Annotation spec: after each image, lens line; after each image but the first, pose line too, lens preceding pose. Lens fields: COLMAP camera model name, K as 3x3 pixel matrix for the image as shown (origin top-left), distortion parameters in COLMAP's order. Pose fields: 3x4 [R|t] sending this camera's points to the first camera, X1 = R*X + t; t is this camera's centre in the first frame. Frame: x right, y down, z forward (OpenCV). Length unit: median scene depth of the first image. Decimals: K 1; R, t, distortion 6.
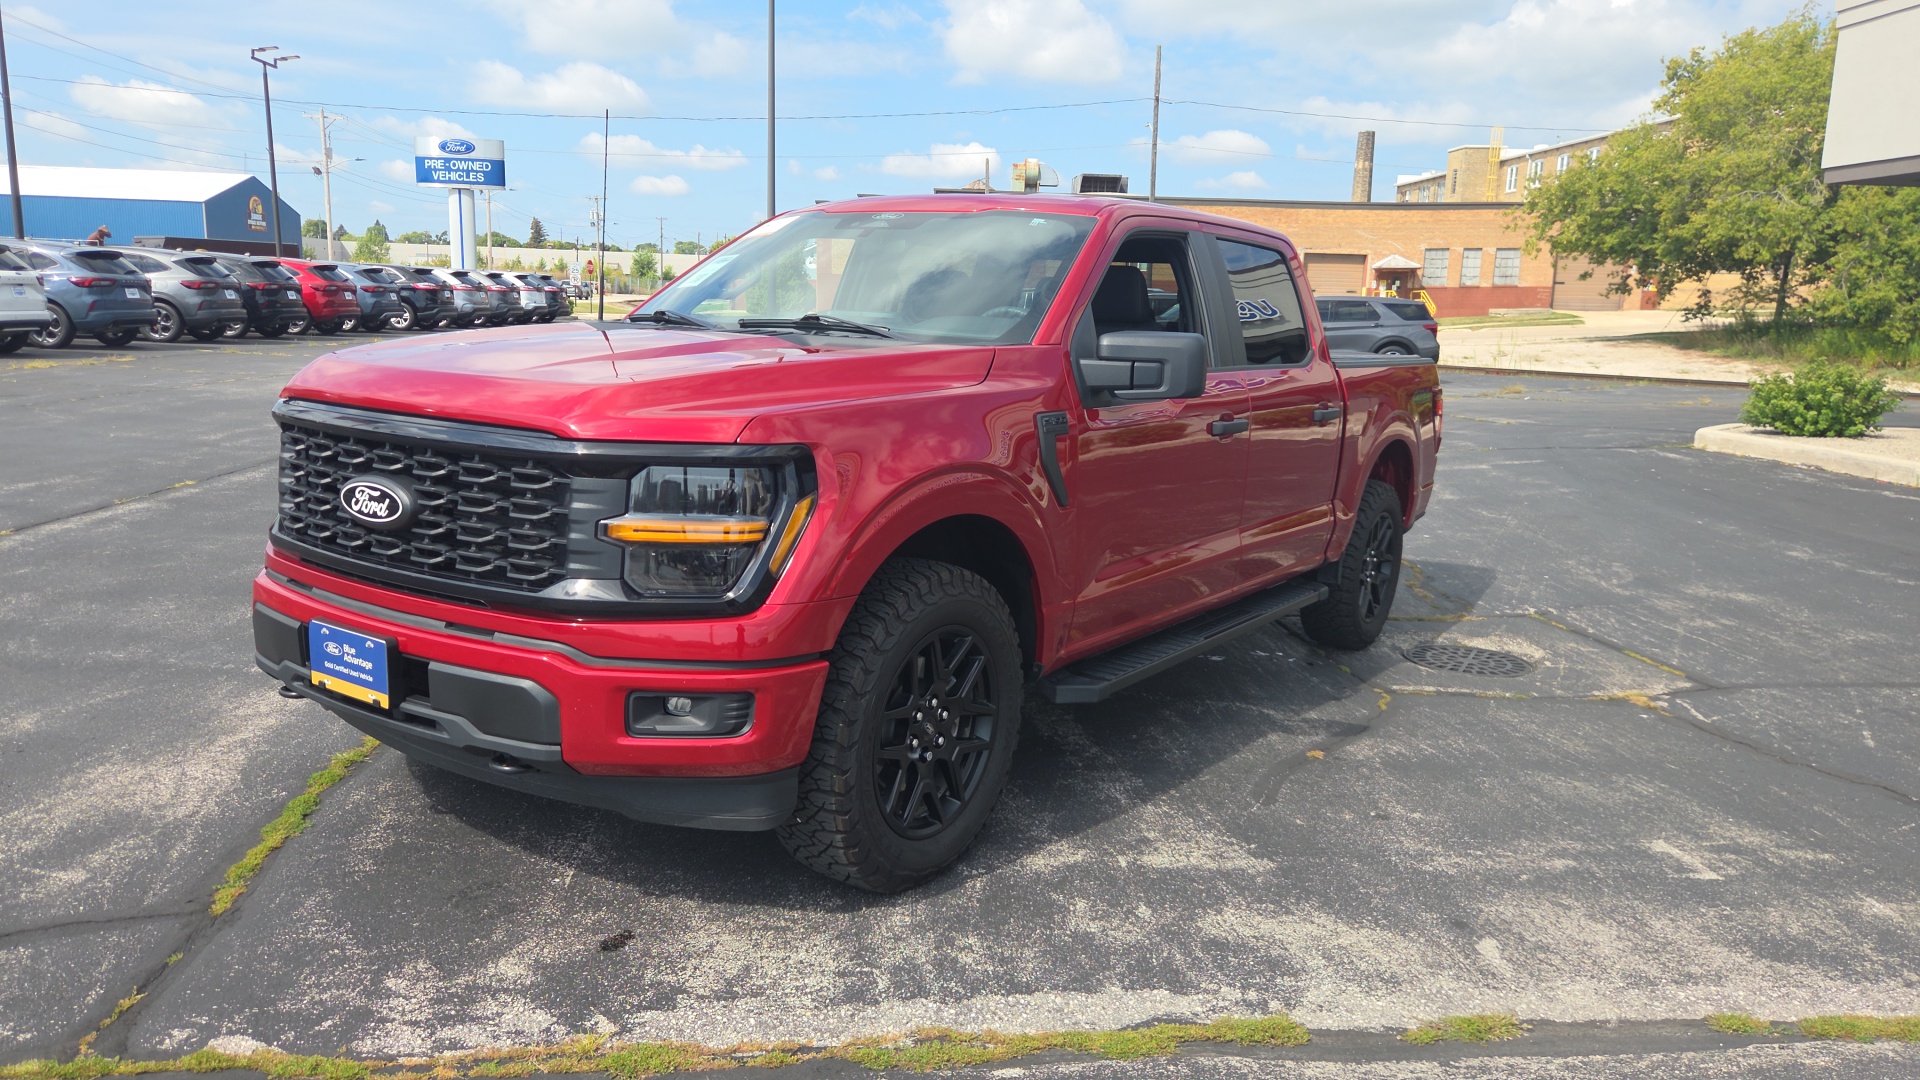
lens RADIAL K [[1281.8, 0, 960.4], [0, 1281.8, 522.8], [0, 0, 1]] dist [0.067622, -0.058009]
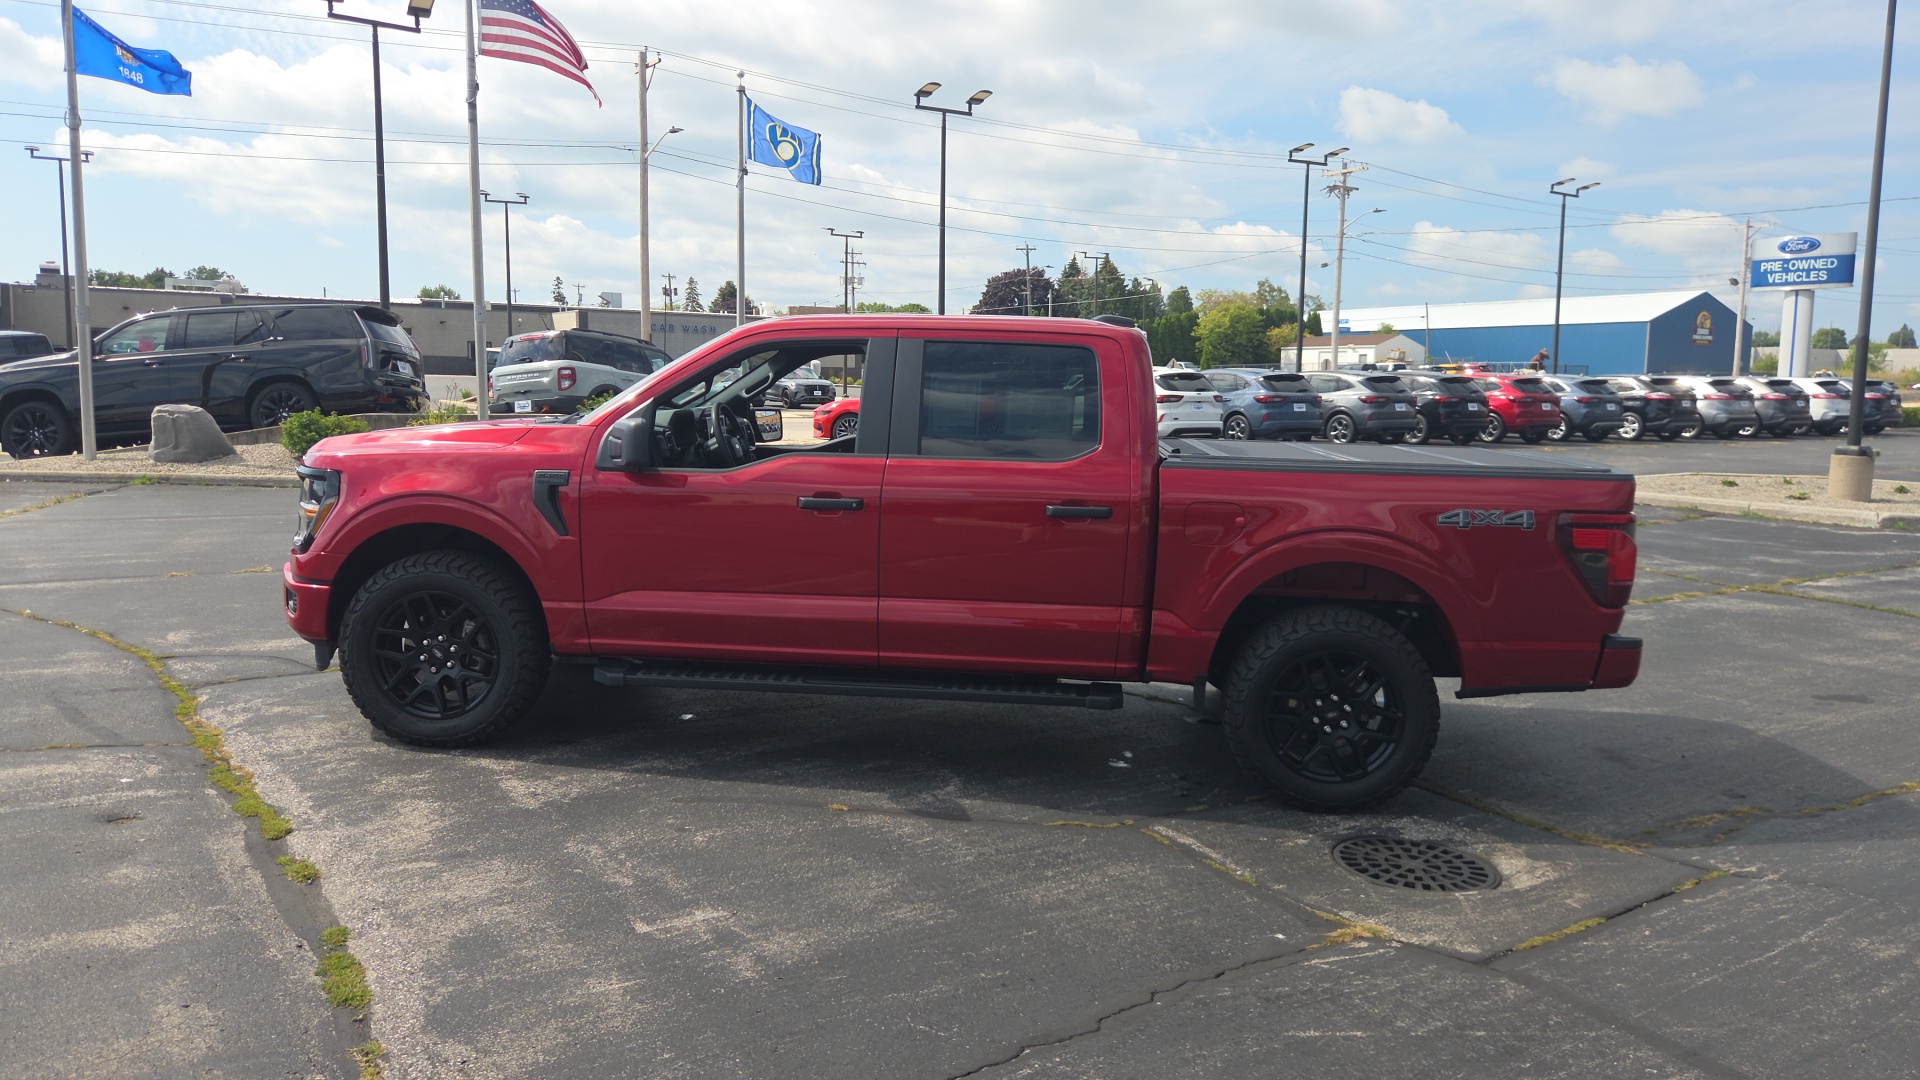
lens RADIAL K [[1248.8, 0, 933.0], [0, 1248.8, 533.3], [0, 0, 1]] dist [0.062456, -0.041317]
pose [[0.507890, 0.079275, -0.857766, 1.288349], [-0.143575, 0.989618, 0.006449, -0.073303], [0.849372, 0.119878, 0.514000, 0.528619]]
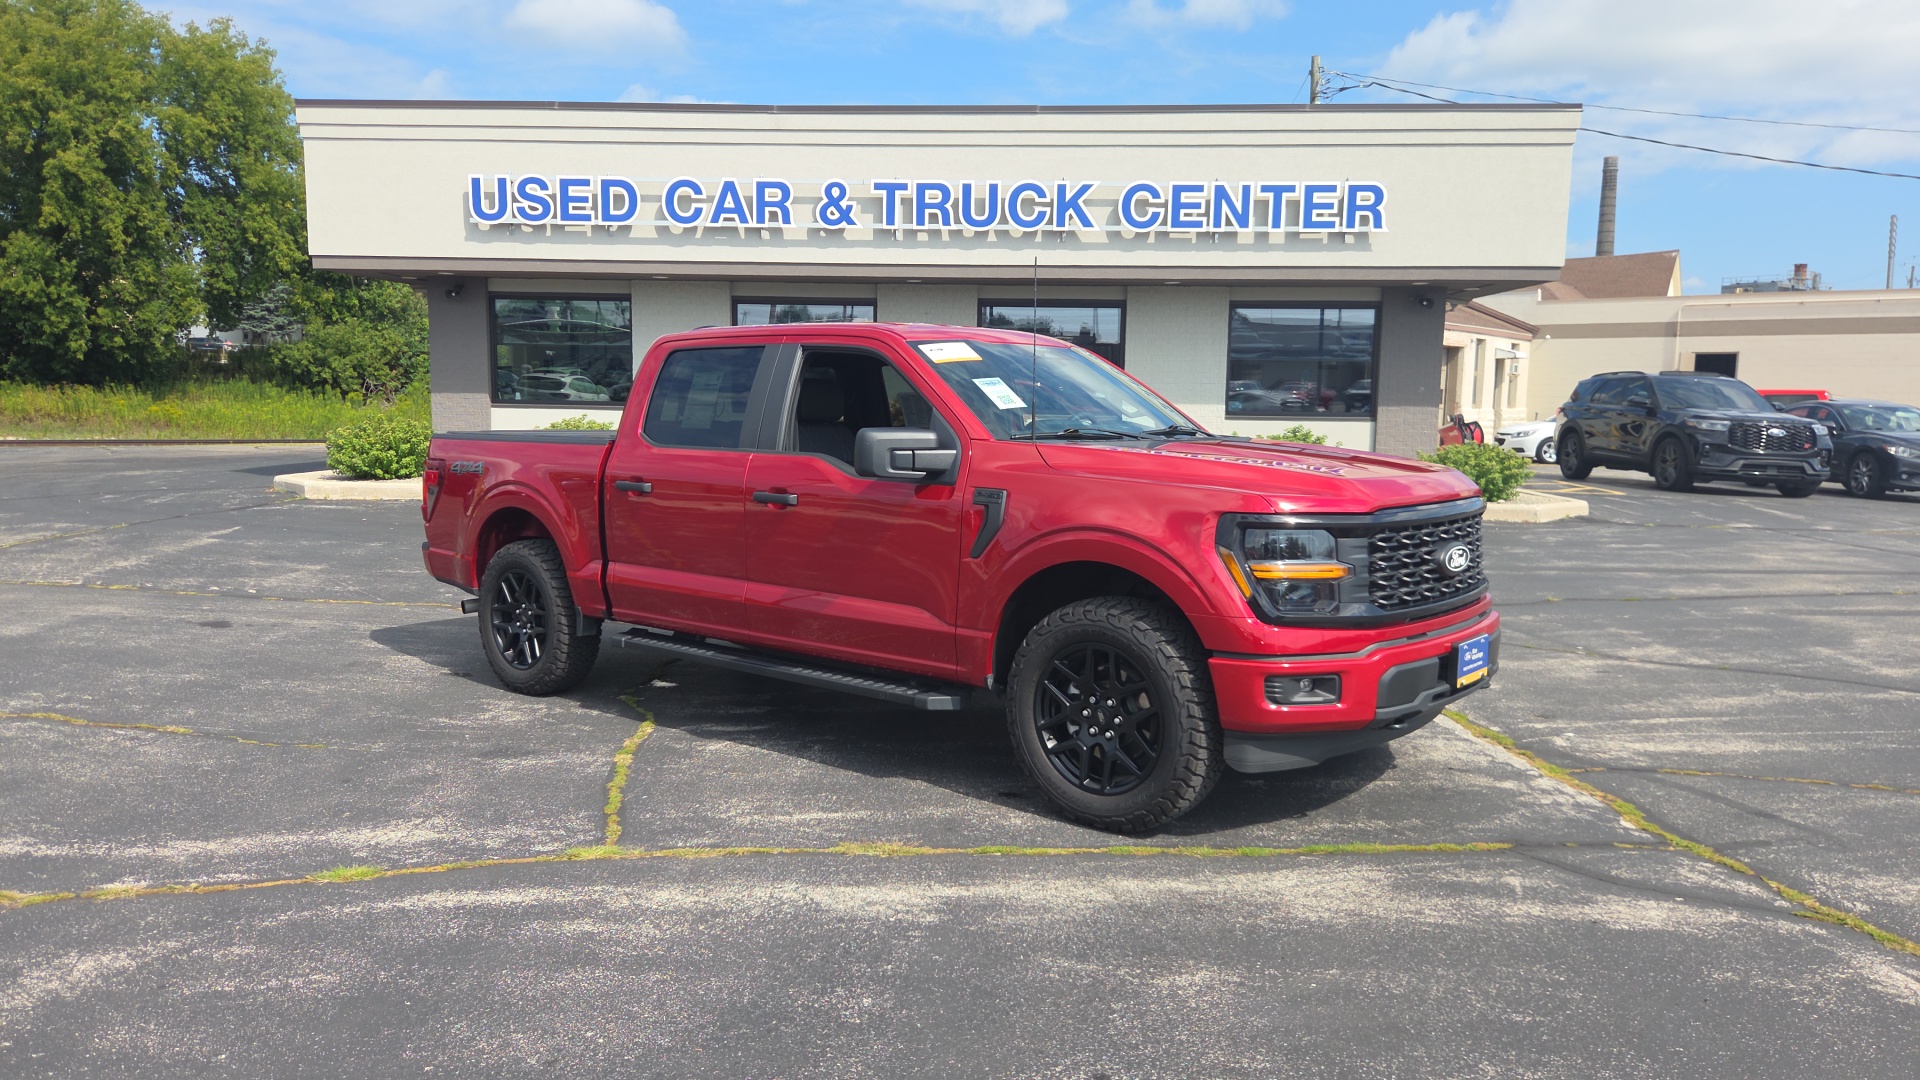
lens RADIAL K [[1281.8, 0, 960.4], [0, 1281.8, 522.8], [0, 0, 1]] dist [0.067622, -0.058009]
pose [[0.098678, -0.125718, 0.987146, -1.441757], [0.152407, 0.982194, 0.109853, -0.226463], [-0.983379, 0.139608, 0.116081, 0.980348]]
